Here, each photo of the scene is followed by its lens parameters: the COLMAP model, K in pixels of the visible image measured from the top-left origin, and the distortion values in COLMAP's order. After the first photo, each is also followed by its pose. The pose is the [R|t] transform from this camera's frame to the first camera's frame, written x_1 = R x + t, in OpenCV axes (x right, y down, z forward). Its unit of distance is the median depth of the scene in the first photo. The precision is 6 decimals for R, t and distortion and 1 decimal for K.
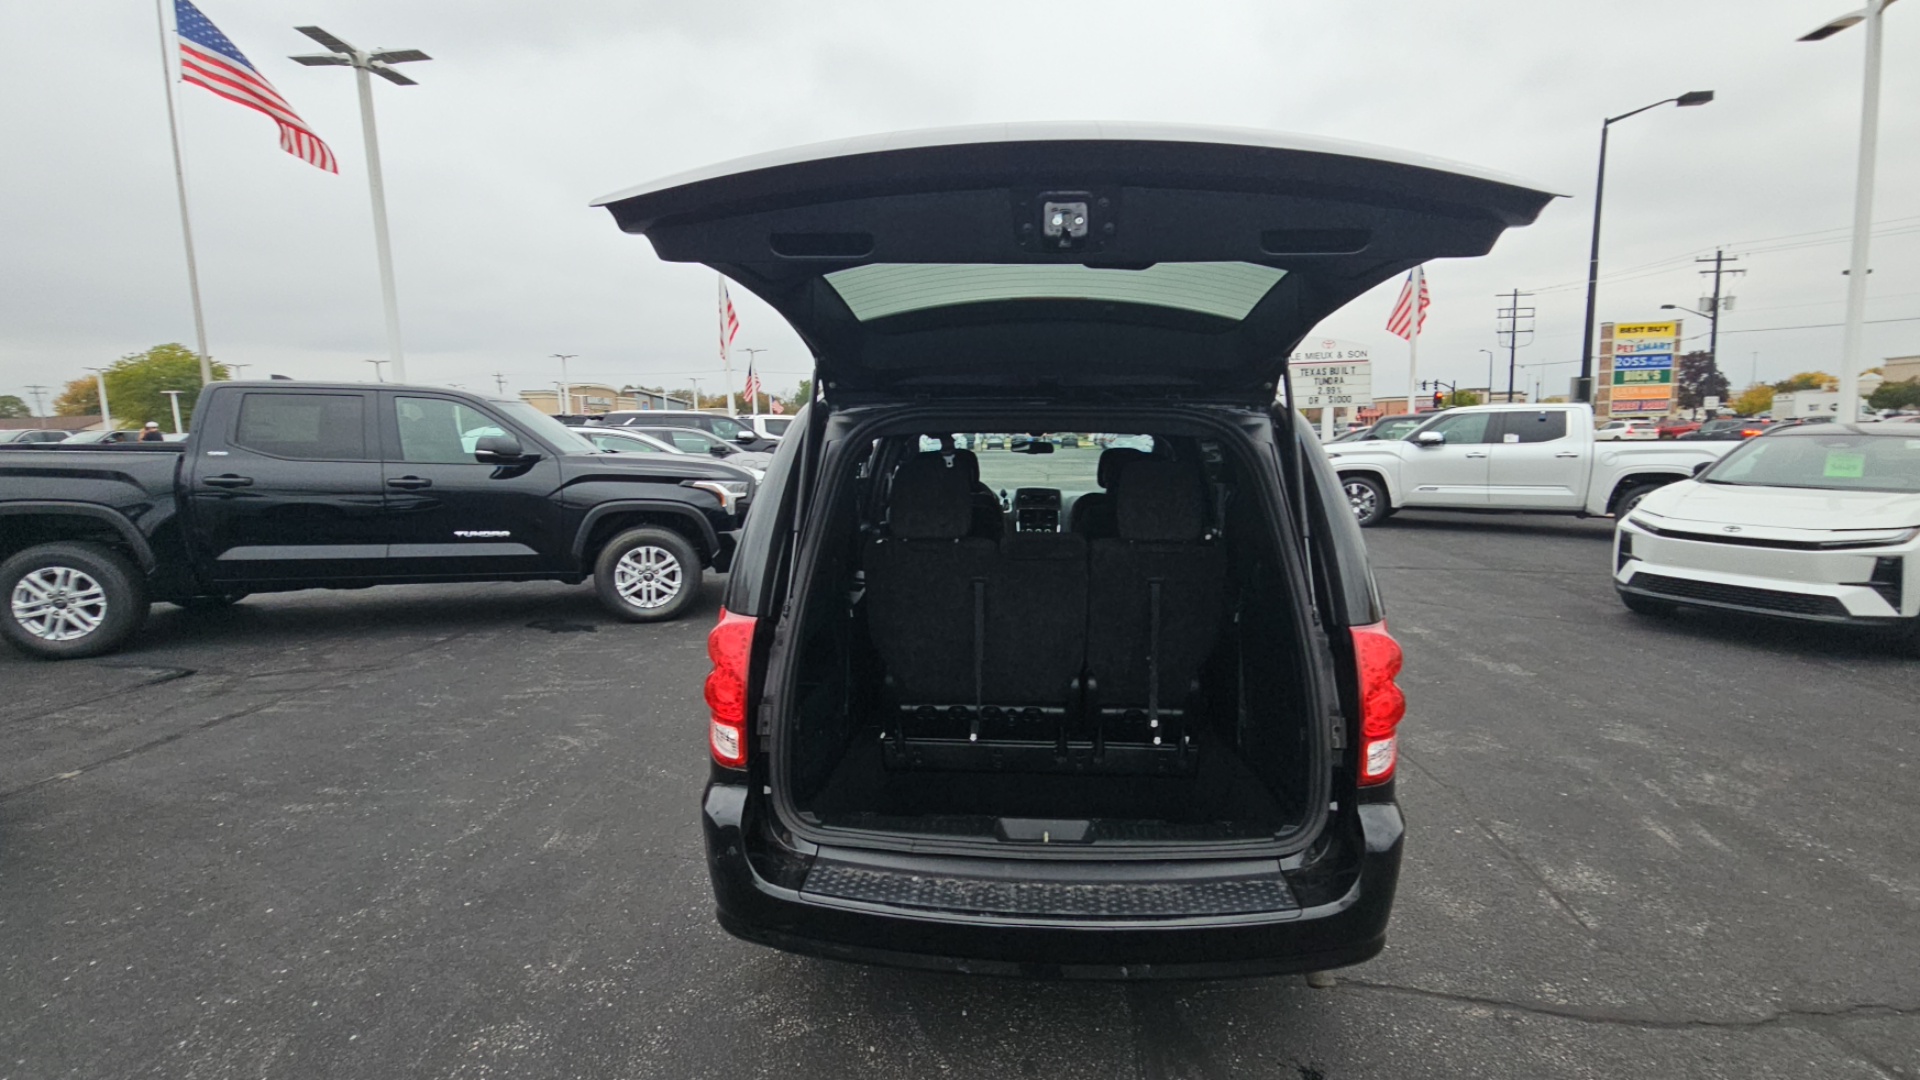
lens RADIAL K [[859.1, 0, 977.2], [0, 859.1, 560.6], [0, 0, 1]] dist [0.006244, -0.005845]
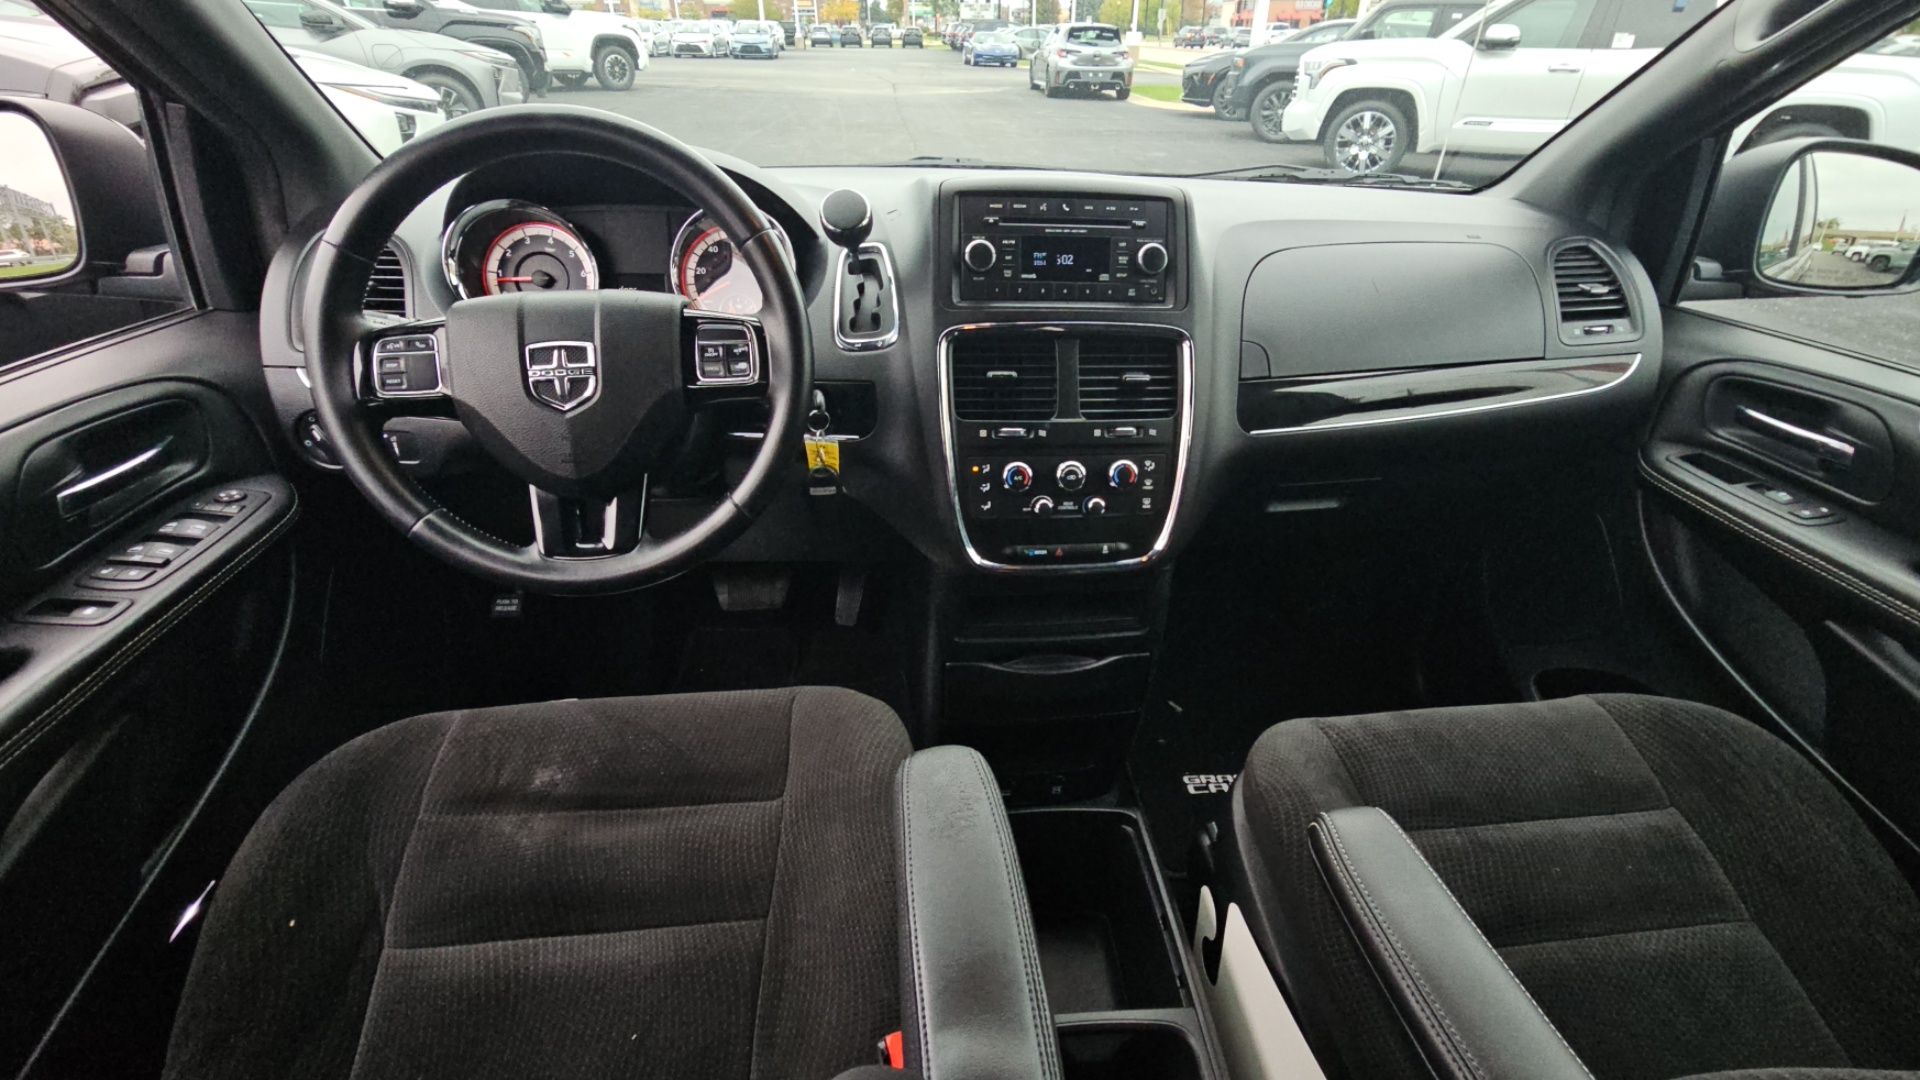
lens RADIAL K [[859.1, 0, 984.3], [0, 859.1, 542.2], [0, 0, 1]] dist [0.006244, -0.005845]
pose [[0.982951, -0.066199, 0.171539, 0.017826], [-0.003876, 0.925272, 0.379284, -0.062367], [-0.183828, -0.373482, 0.909240, 0.622849]]
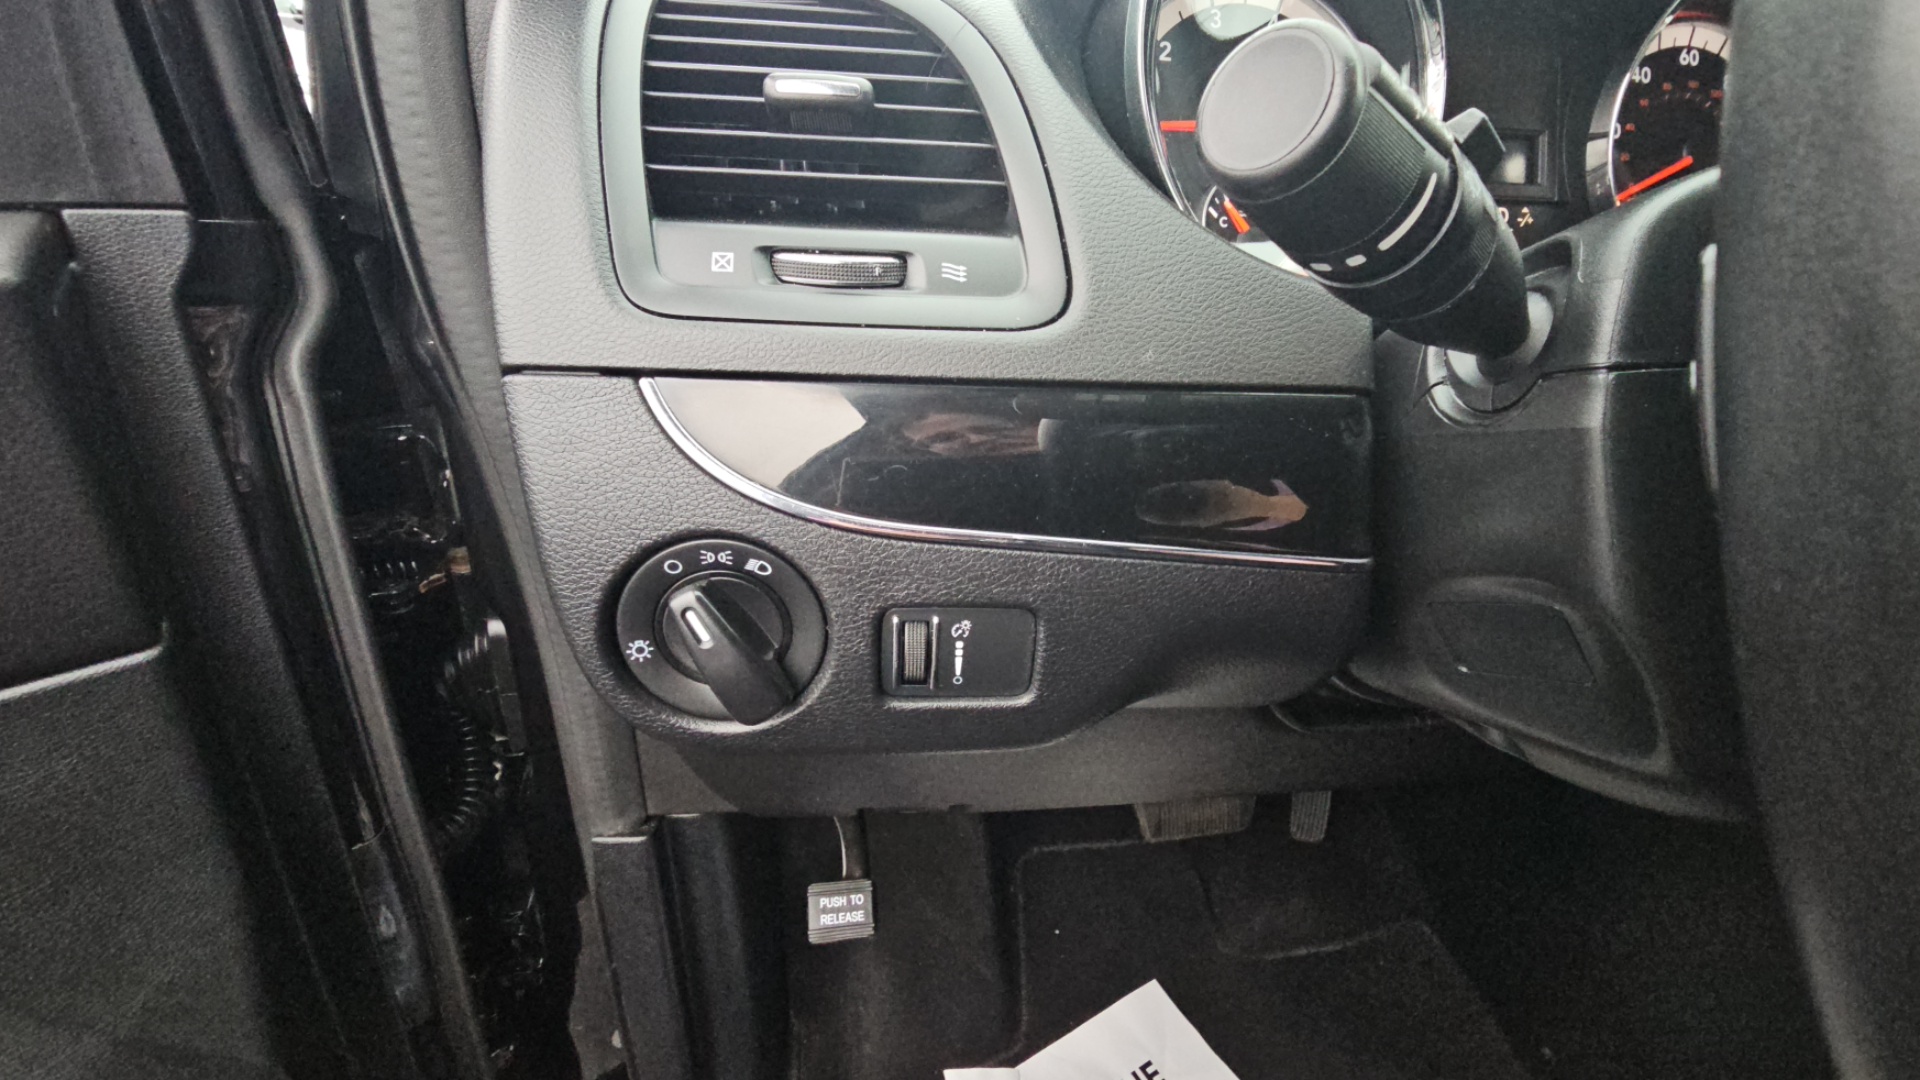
lens RADIAL K [[859.1, 0, 974.7], [0, 859.1, 547.7], [0, 0, 1]] dist [0.006244, -0.005845]
pose [[0.965842, -0.075650, 0.247844, -0.050929], [-0.013927, 0.939901, 0.341162, -0.043922], [-0.258758, -0.332960, 0.906742, 0.725479]]
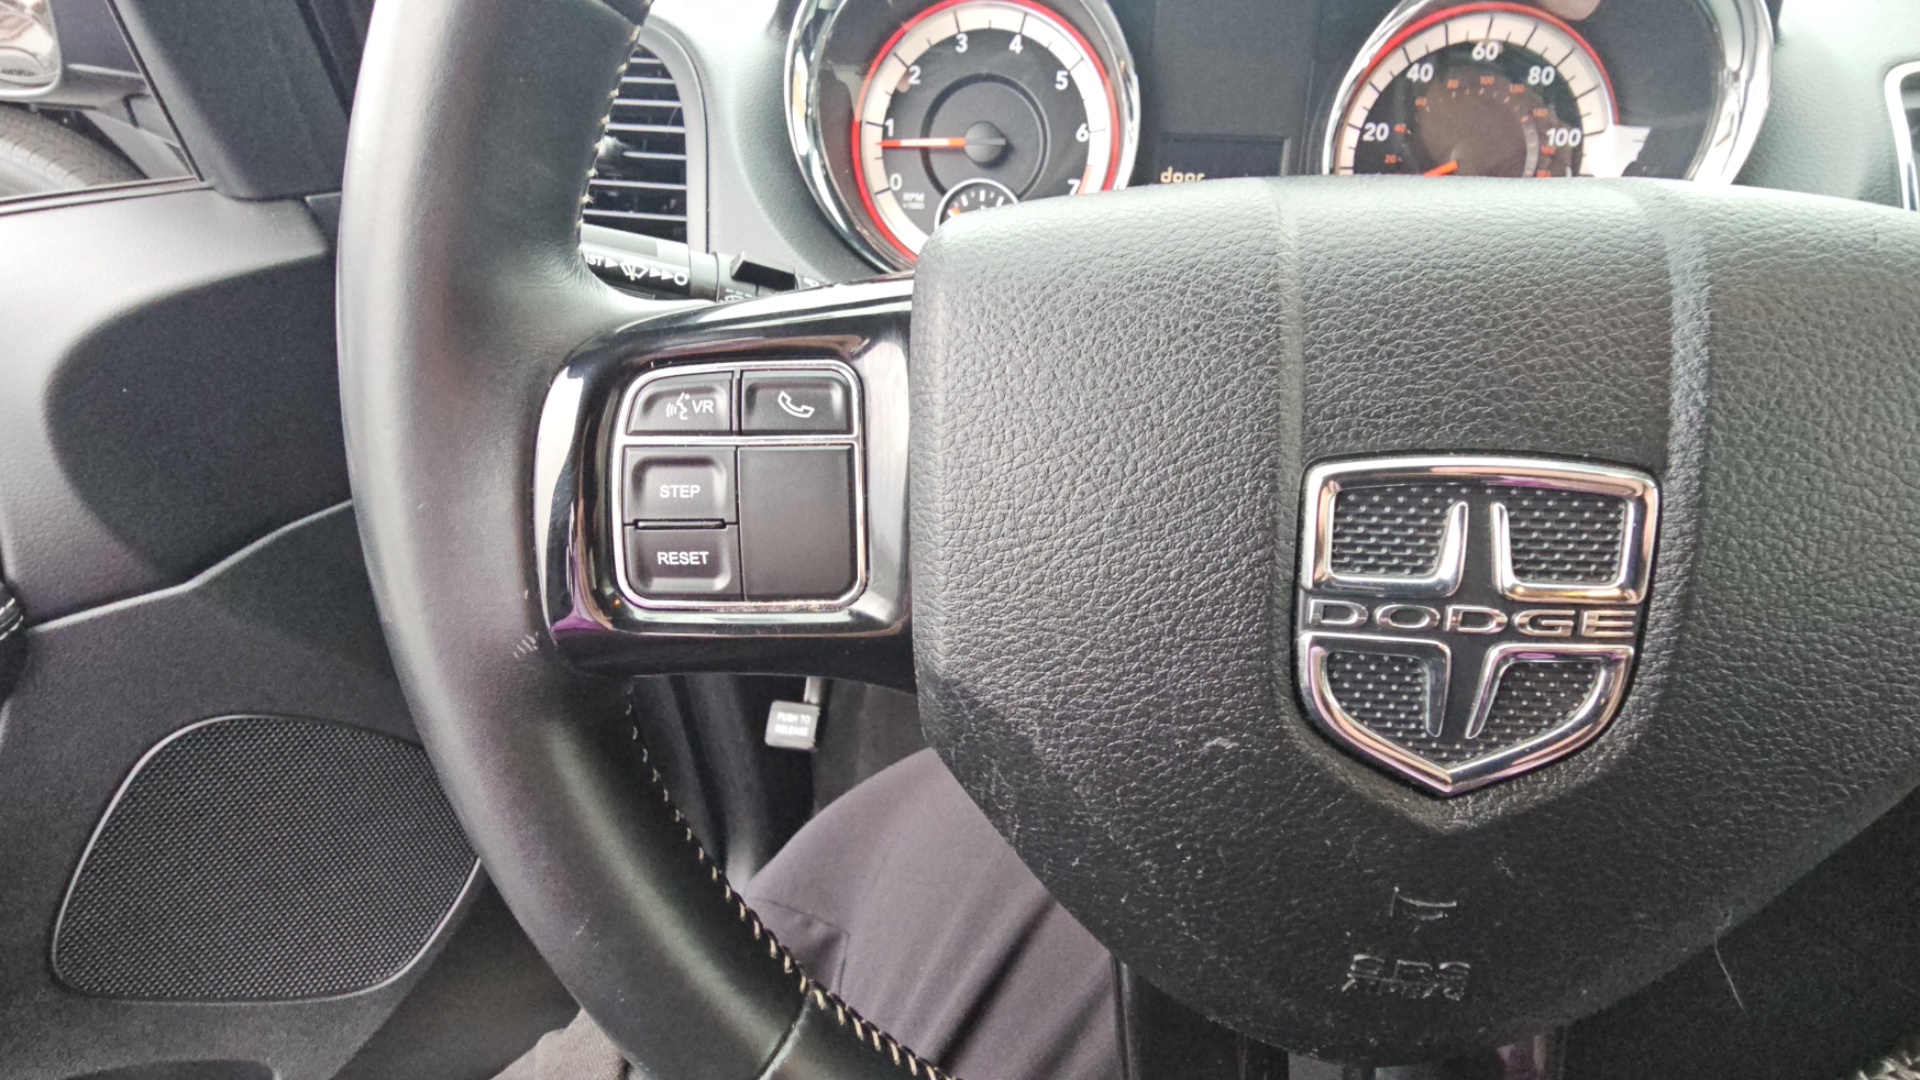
lens RADIAL K [[859.1, 0, 980.5], [0, 859.1, 542.7], [0, 0, 1]] dist [0.006244, -0.005845]
pose [[0.999168, 0.026468, -0.031042, -0.021639], [-0.008248, 0.876294, 0.481705, -0.053432], [0.039952, -0.481048, 0.875783, 0.711583]]
